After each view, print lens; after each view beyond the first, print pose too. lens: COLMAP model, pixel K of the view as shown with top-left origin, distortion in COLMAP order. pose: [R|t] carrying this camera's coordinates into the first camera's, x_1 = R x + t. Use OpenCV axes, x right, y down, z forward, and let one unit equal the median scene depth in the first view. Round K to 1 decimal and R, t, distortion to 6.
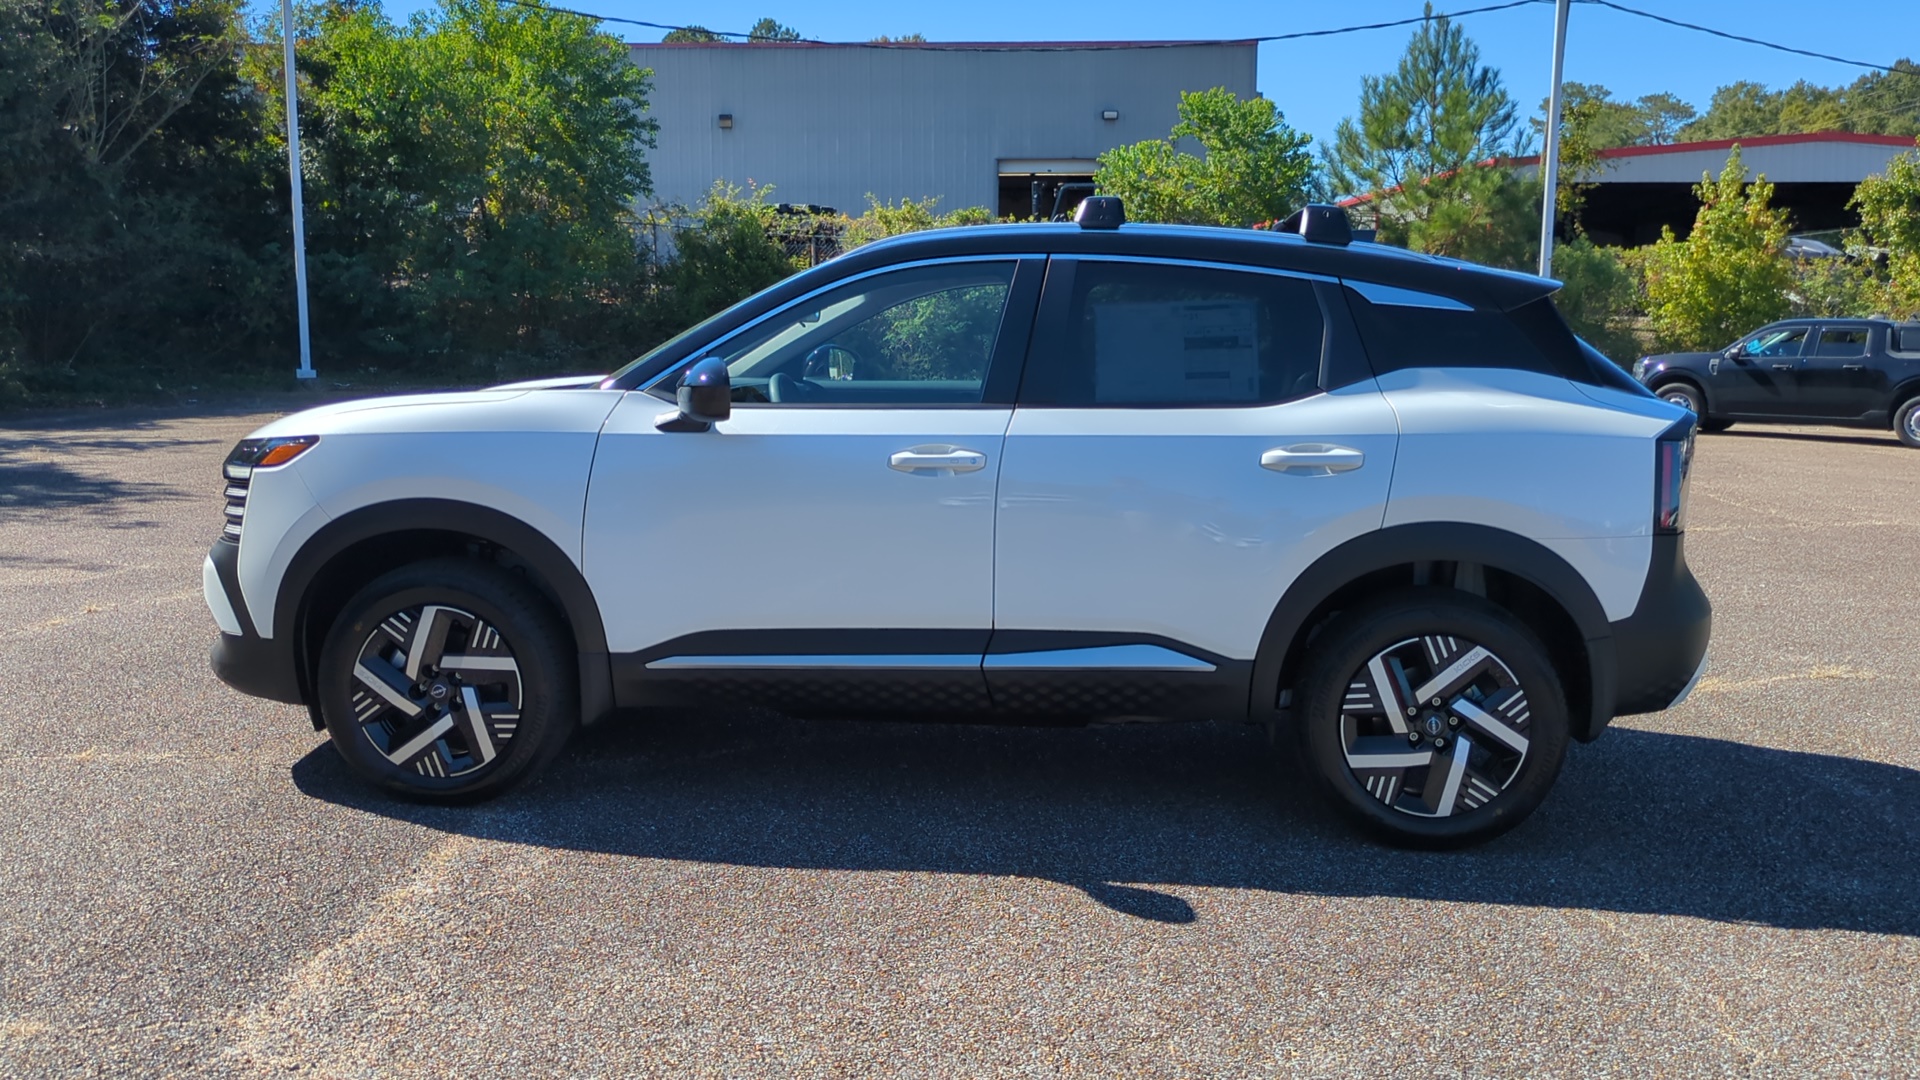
lens RADIAL K [[1661.6, 0, 956.2], [0, 1661.6, 547.6], [0, 0, 1]] dist [0.052537, -0.059079]
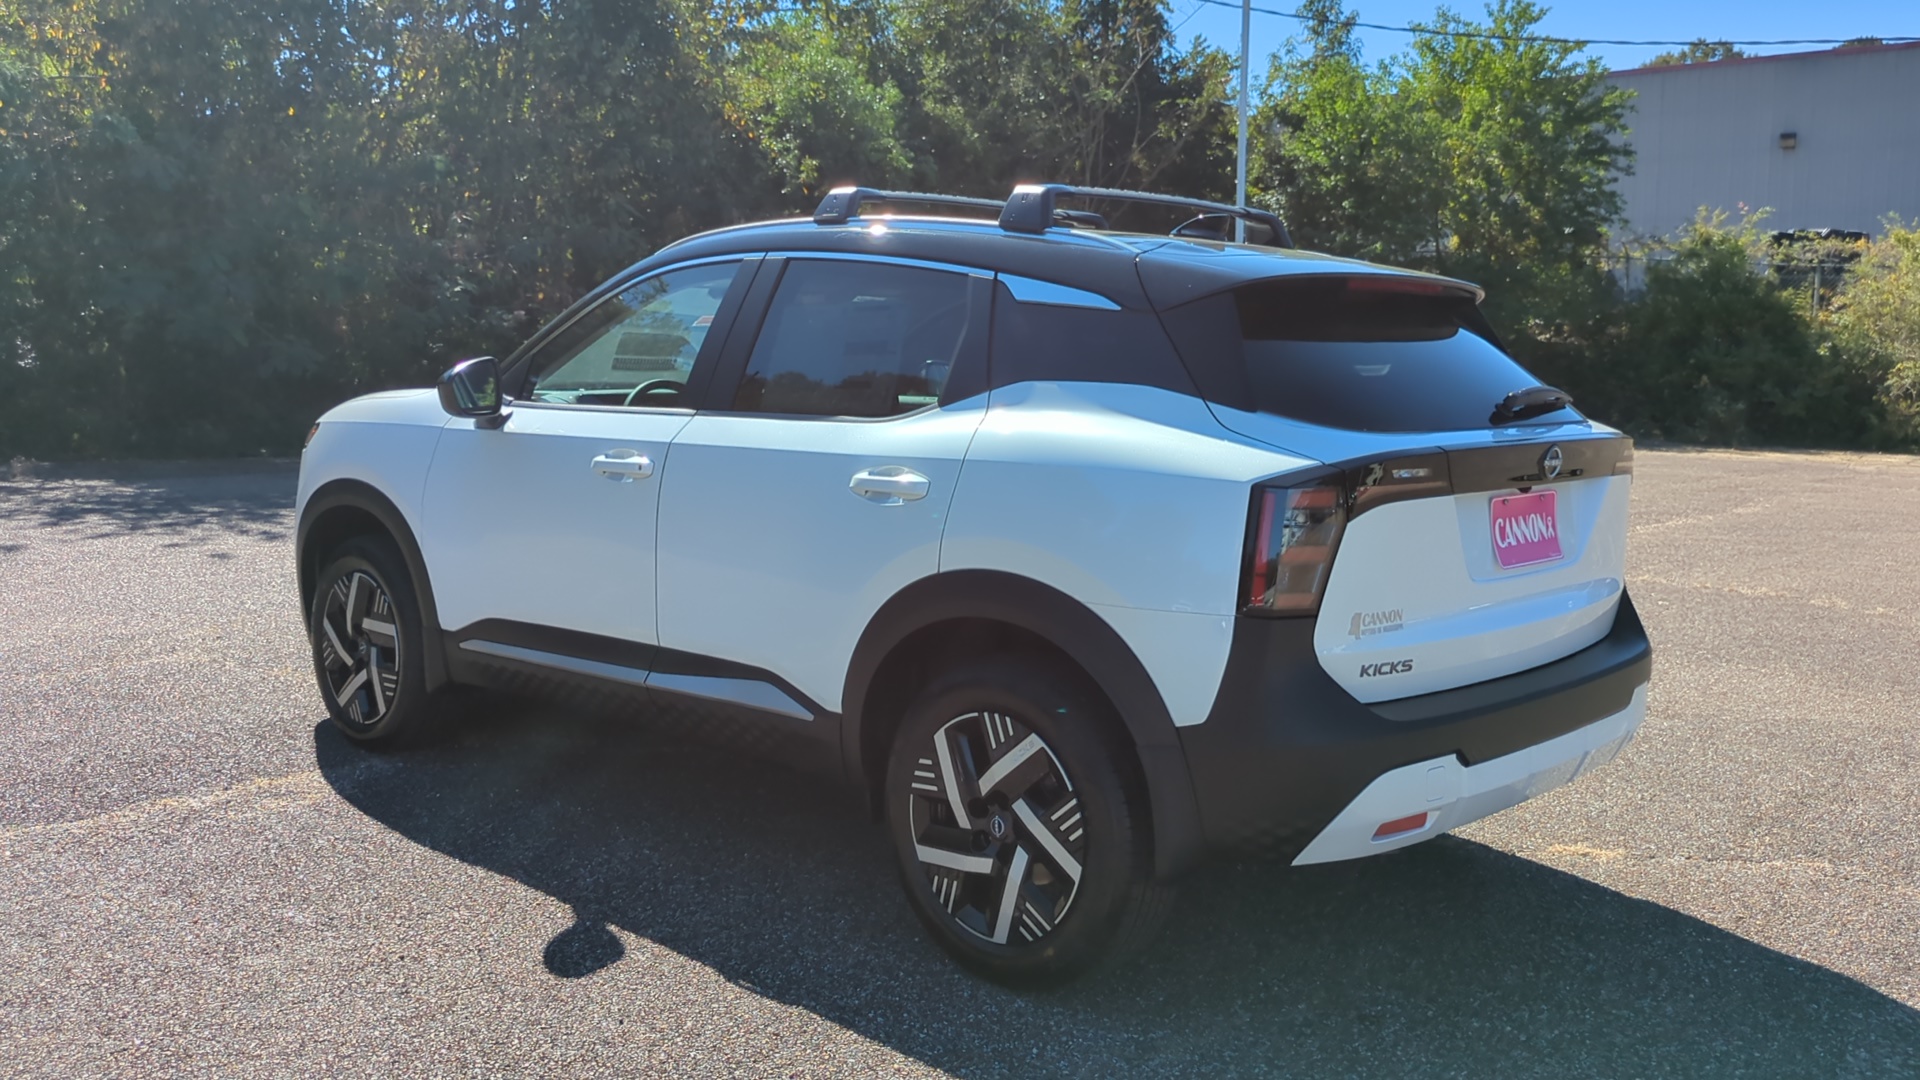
lens RADIAL K [[1661.6, 0, 939.9], [0, 1661.6, 535.9], [0, 0, 1]] dist [0.052537, -0.059079]
pose [[0.794127, 0.074340, -0.603188, 0.692685], [-0.094139, 0.995558, -0.001241, -0.026551], [0.600416, 0.057770, 0.797598, 0.321054]]
